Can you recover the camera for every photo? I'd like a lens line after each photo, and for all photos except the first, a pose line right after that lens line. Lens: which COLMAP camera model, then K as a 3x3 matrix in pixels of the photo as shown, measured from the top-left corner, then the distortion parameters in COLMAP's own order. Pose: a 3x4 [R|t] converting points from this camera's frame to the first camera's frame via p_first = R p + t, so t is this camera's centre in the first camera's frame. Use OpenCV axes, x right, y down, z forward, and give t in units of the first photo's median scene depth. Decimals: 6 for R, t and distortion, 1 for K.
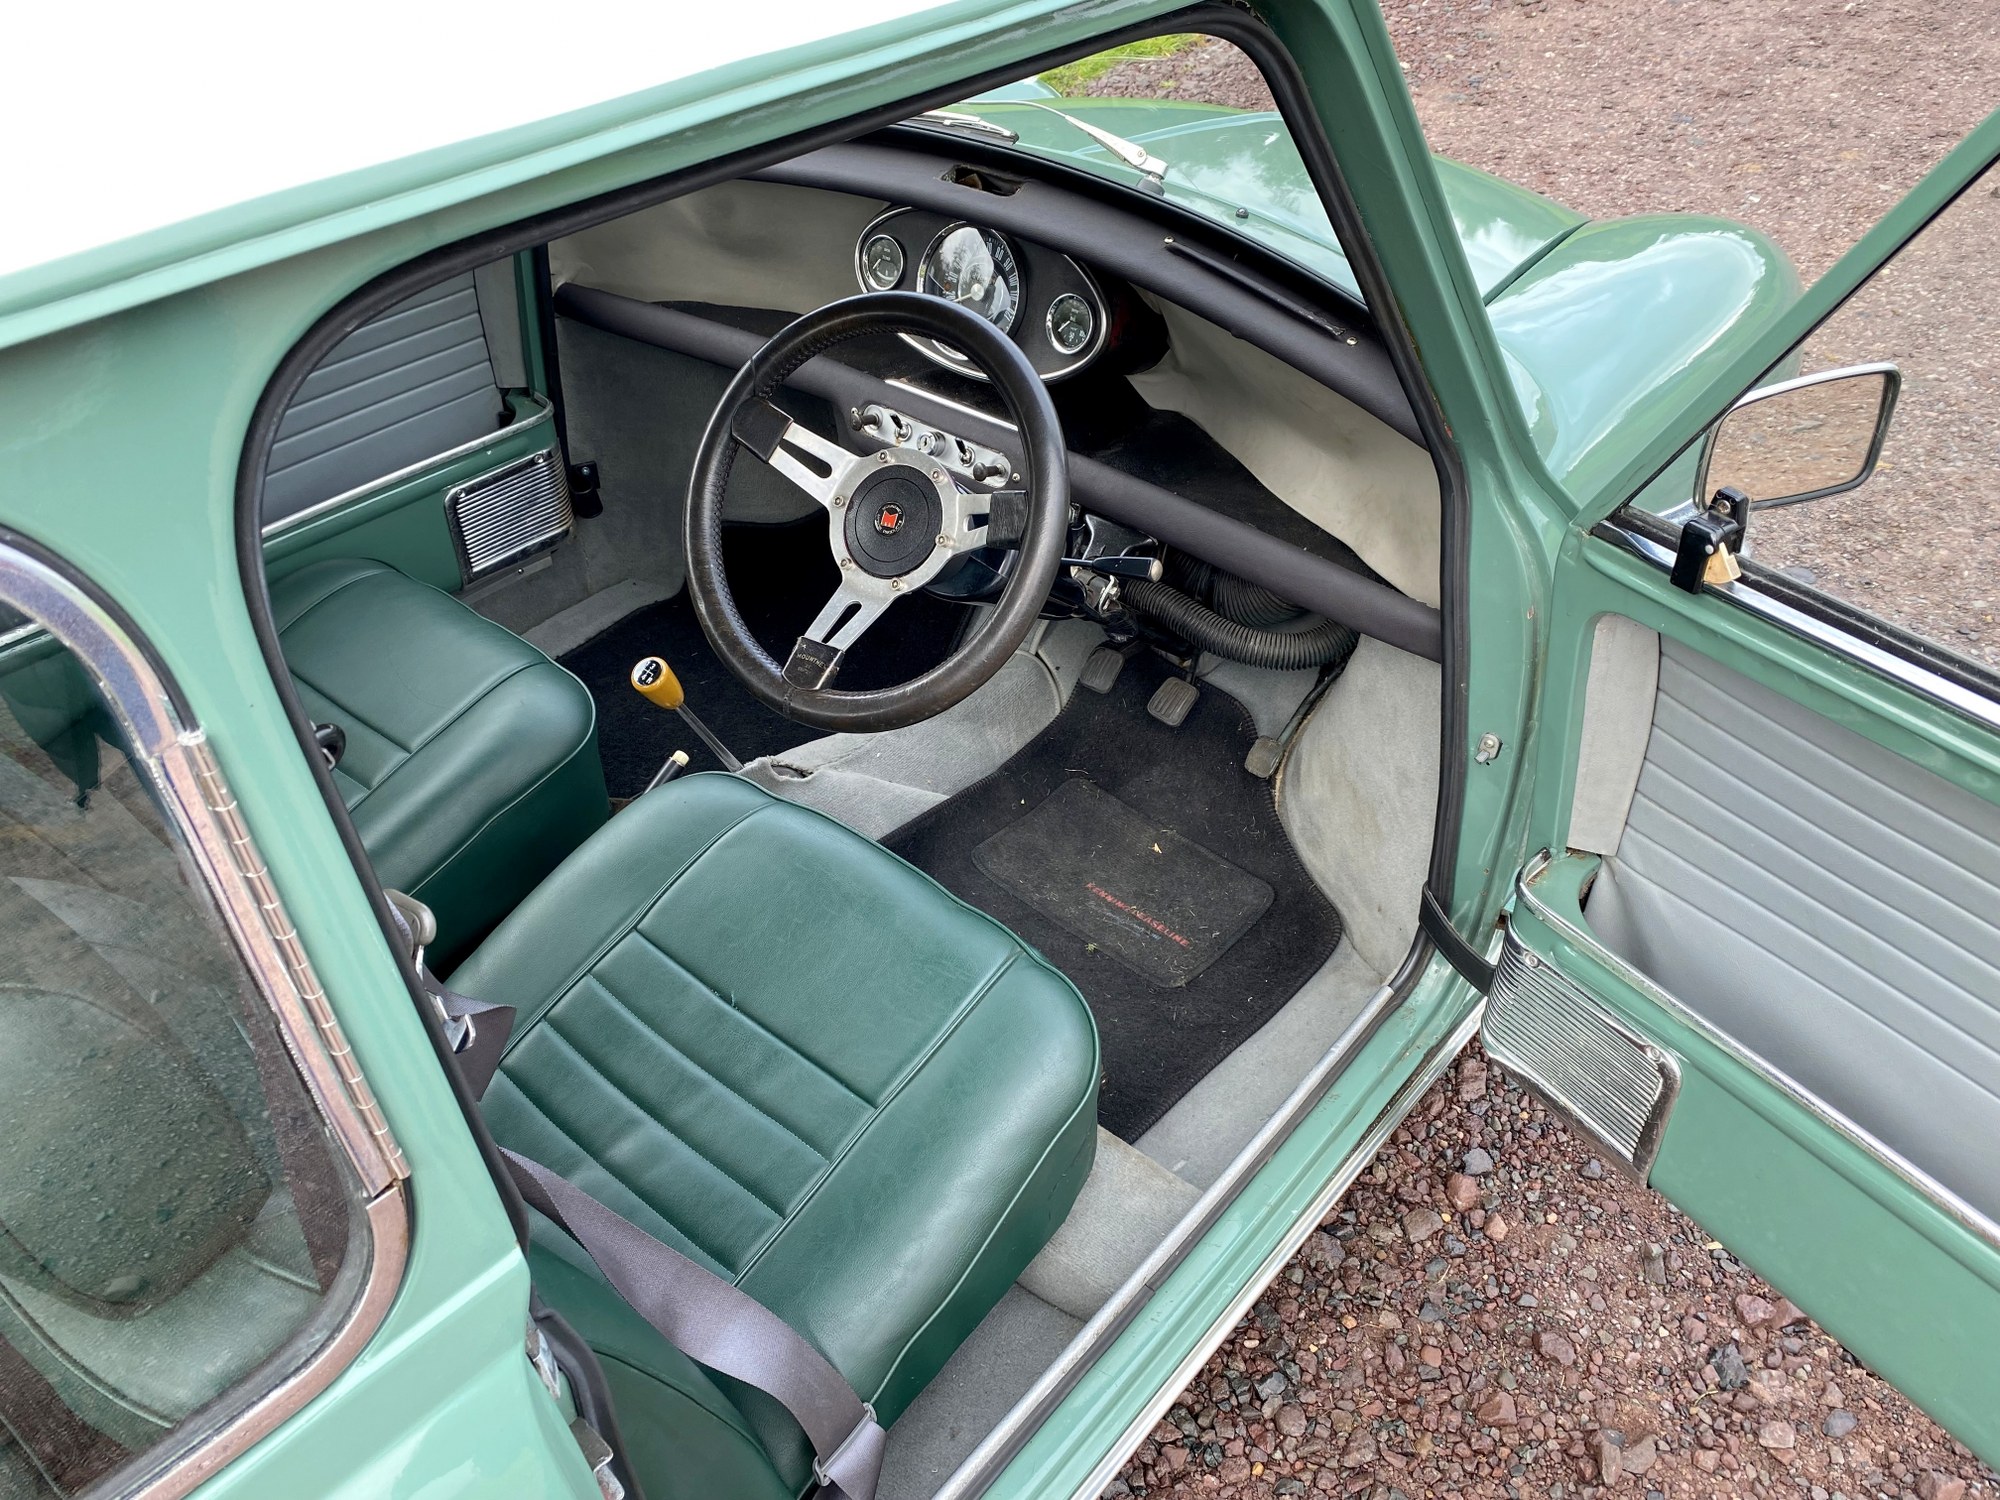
lens RADIAL K [[1506.6, 0, 976.9], [0, 1506.6, 723.3], [0, 0, 1]] dist [0.169183, -0.463384]
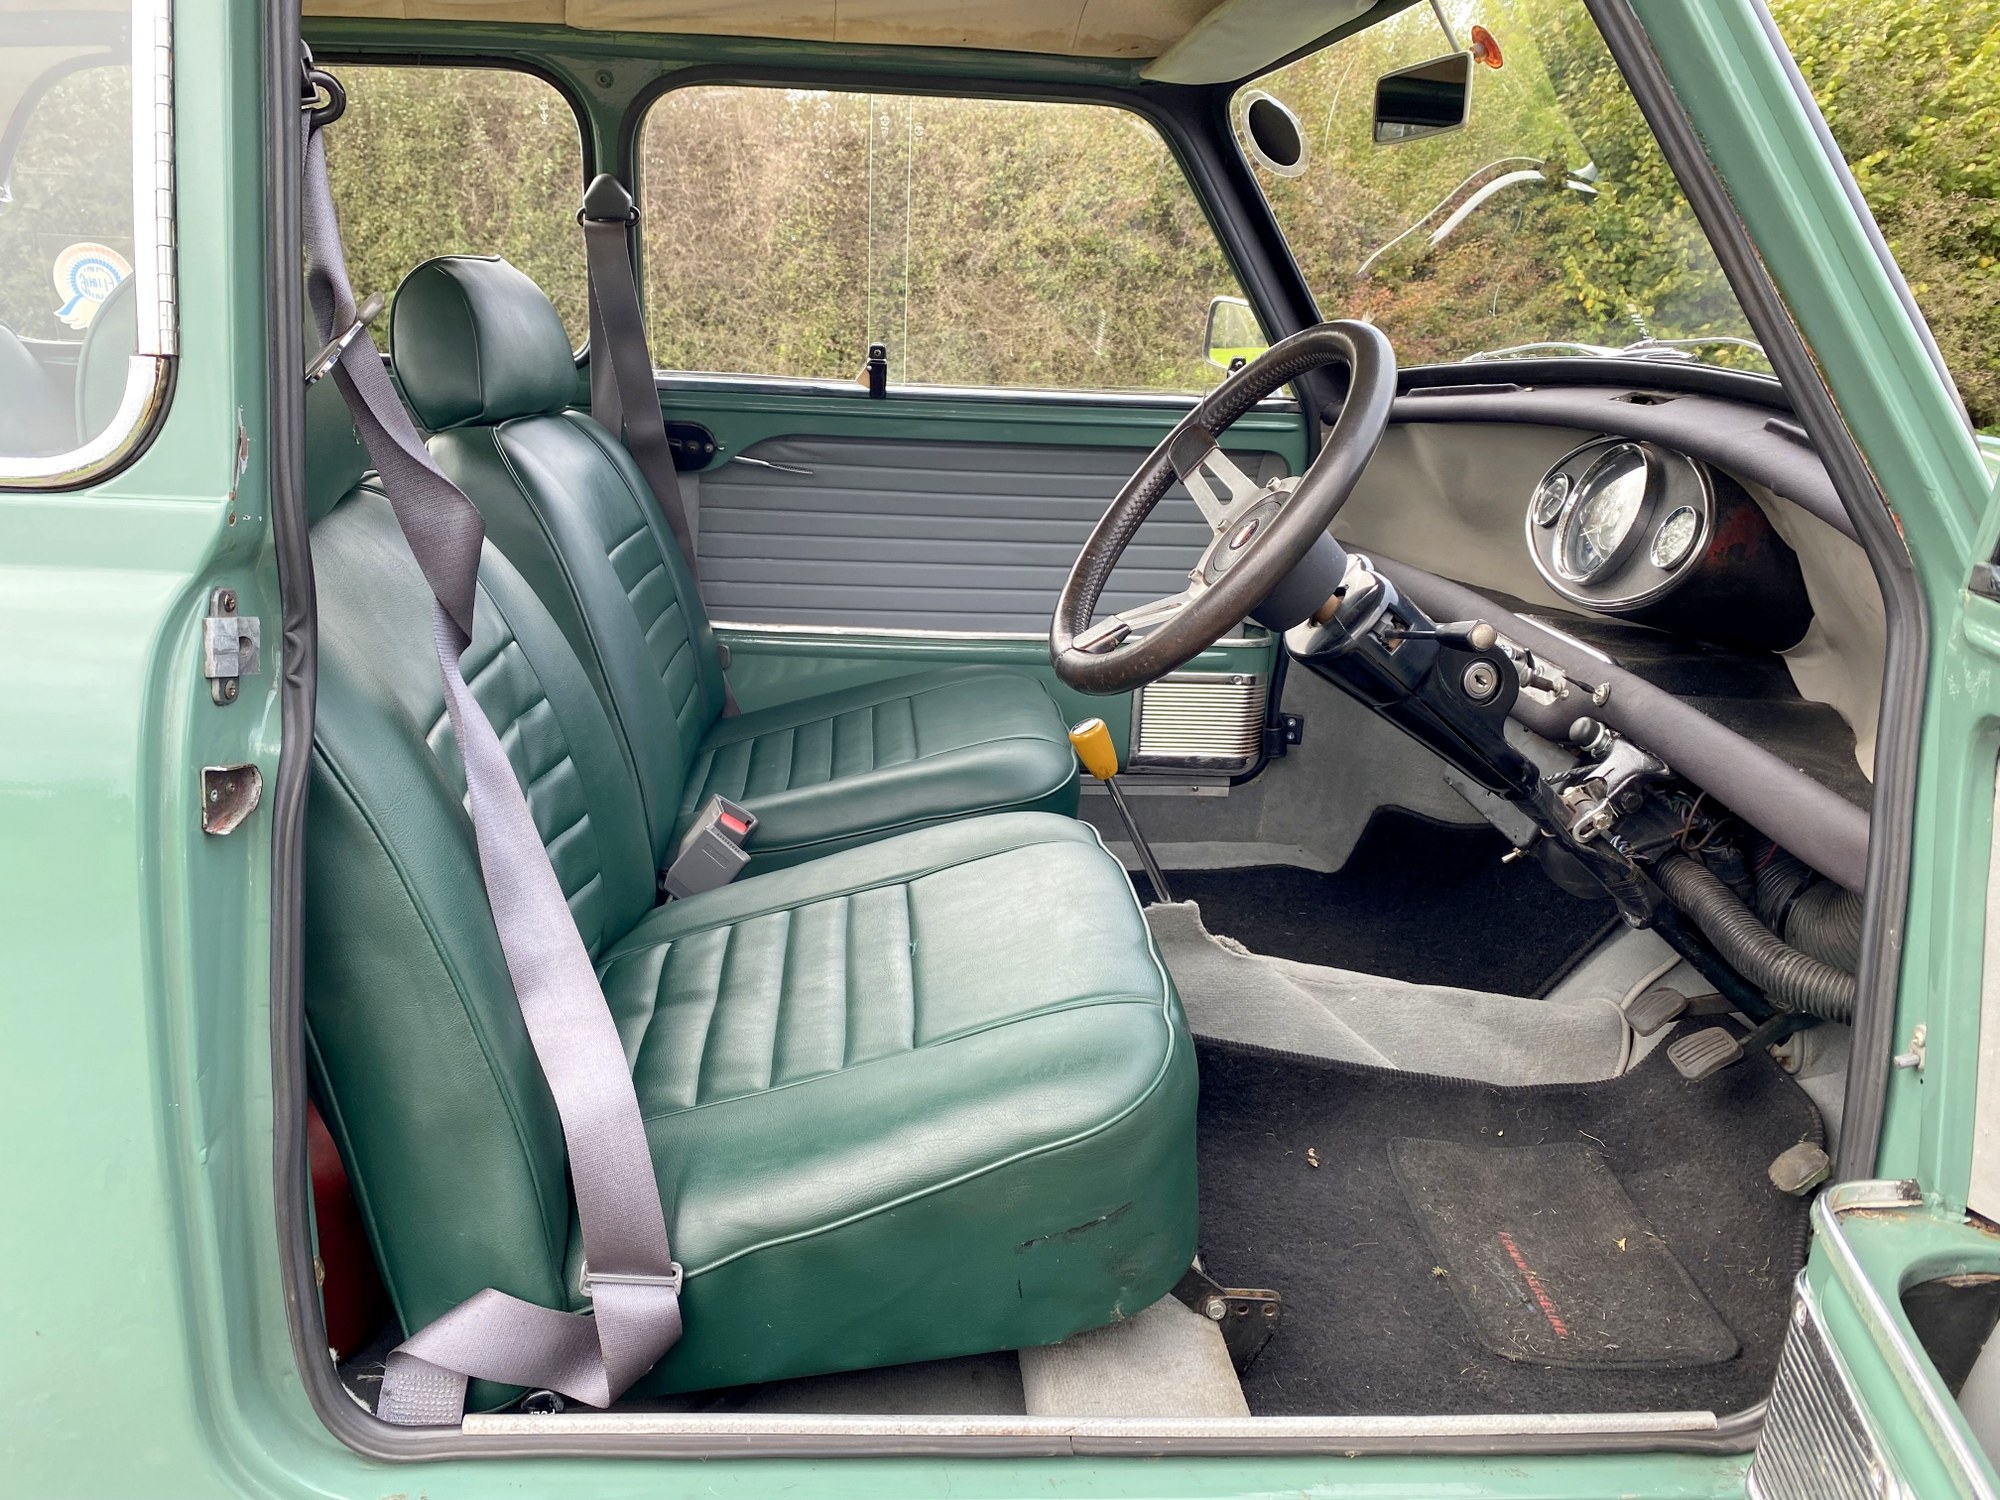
lens RADIAL K [[1506.6, 0, 976.9], [0, 1506.6, 723.3], [0, 0, 1]] dist [0.169183, -0.463384]
pose [[0.696962, 0.236656, -0.676932, 0.361608], [-0.478234, 0.856798, -0.192848, 0.167958], [0.534356, 0.458139, 0.710333, 0.202540]]
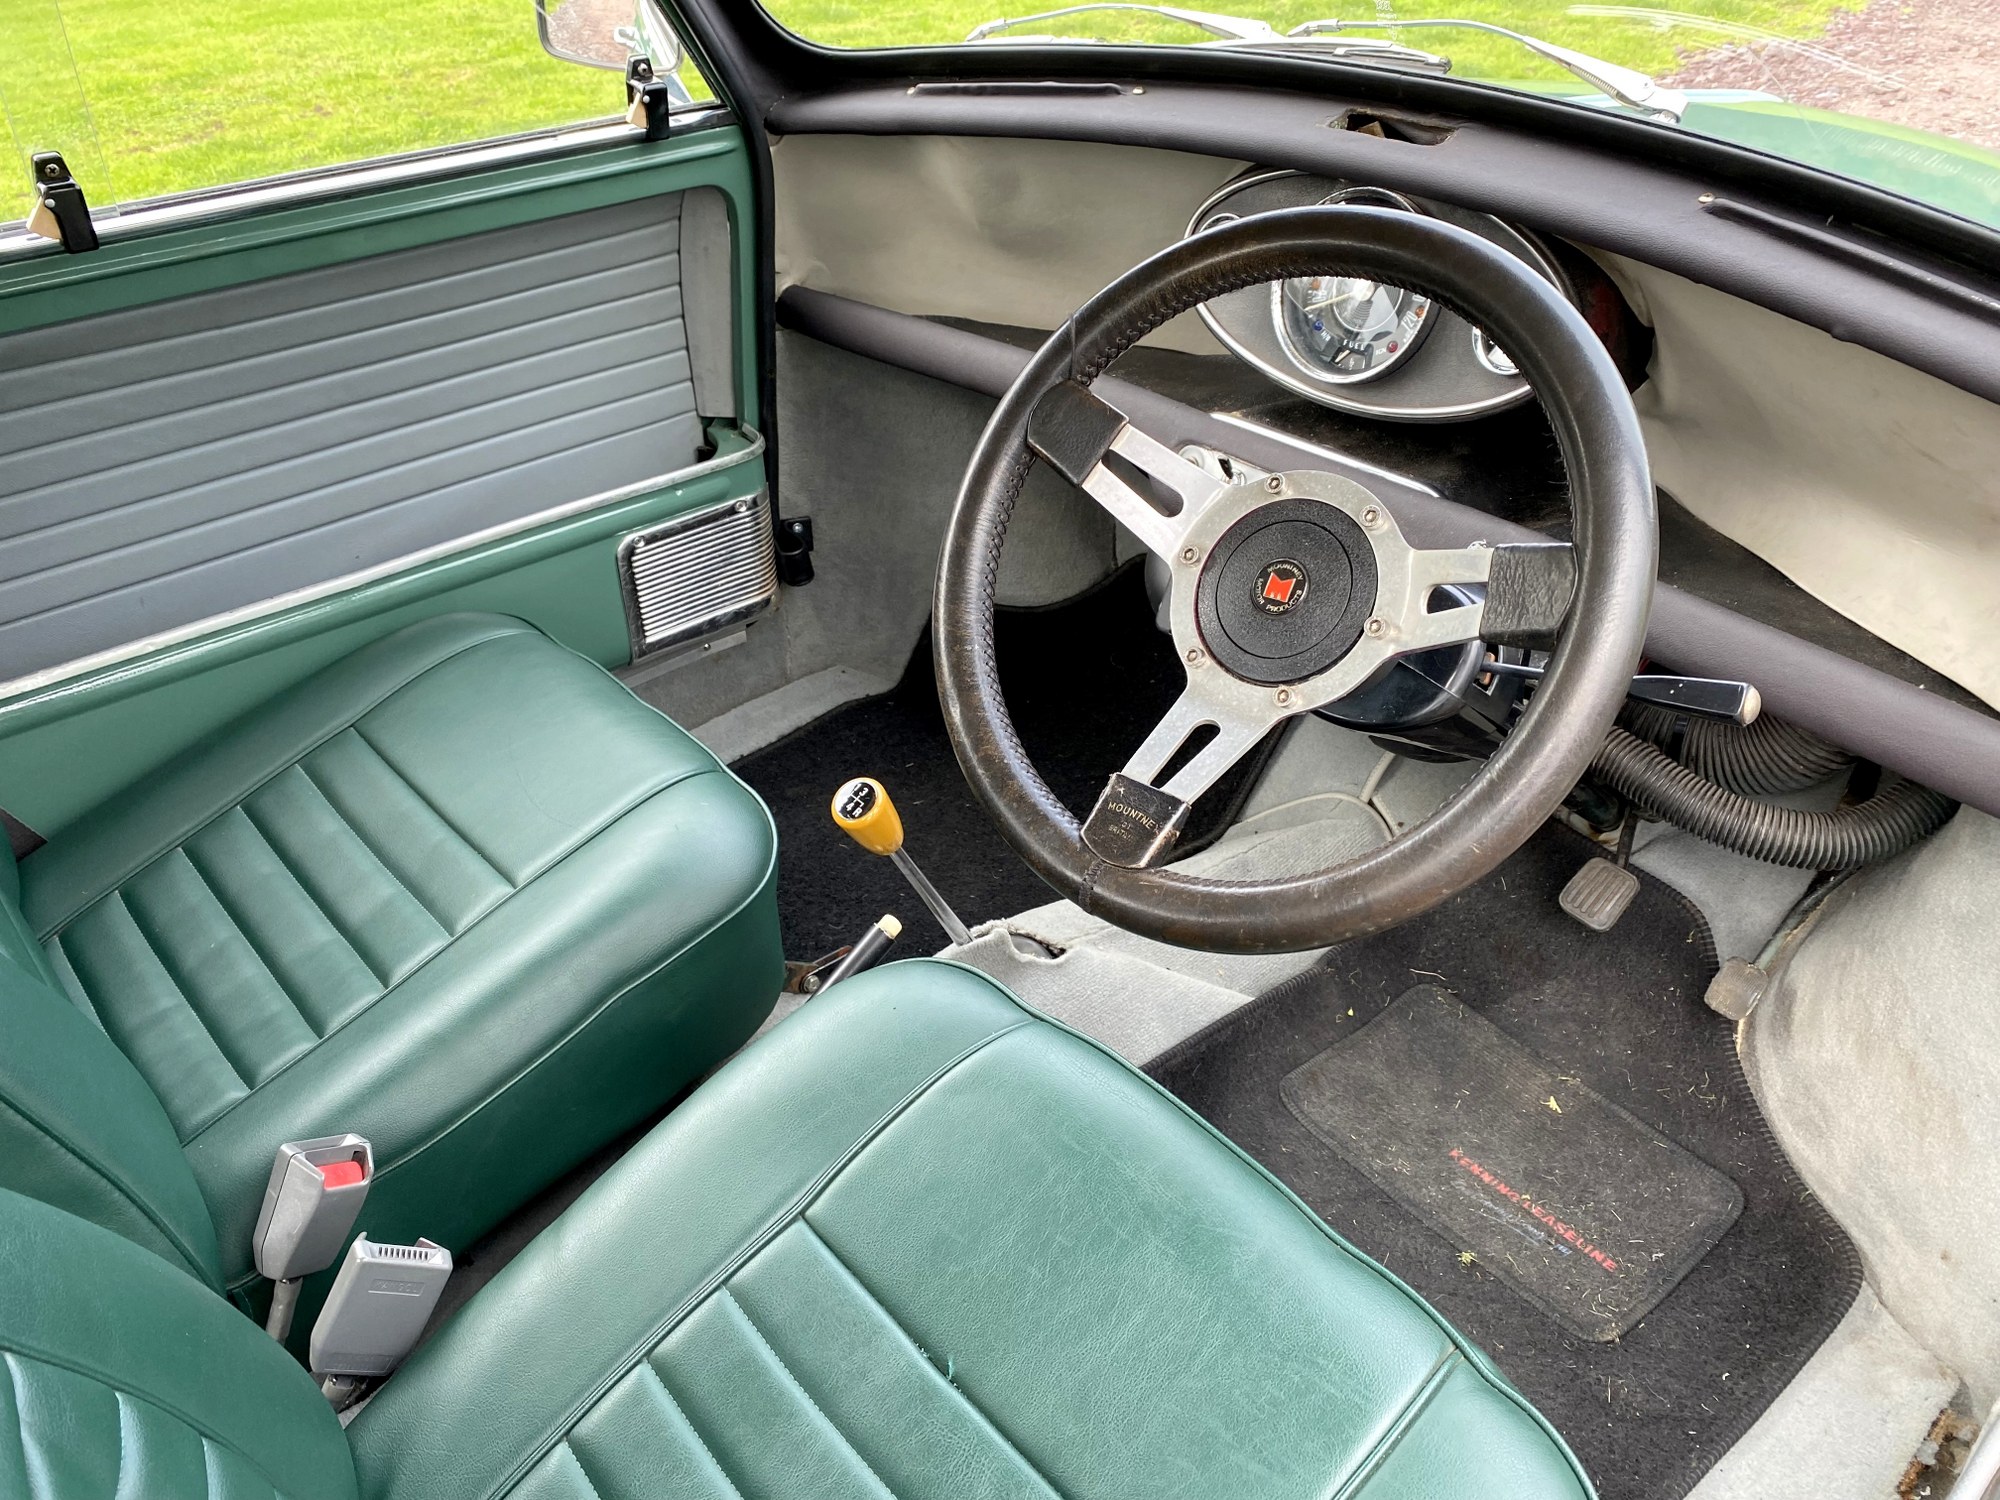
lens RADIAL K [[1515.5, 0, 996.7], [0, 1515.5, 733.2], [0, 0, 1]] dist [0.103685, -0.188873]
pose [[0.990747, 0.074049, -0.113742, -0.068334], [-0.081273, 0.994870, -0.060234, -0.023726], [0.108699, 0.068921, 0.991683, 0.286187]]
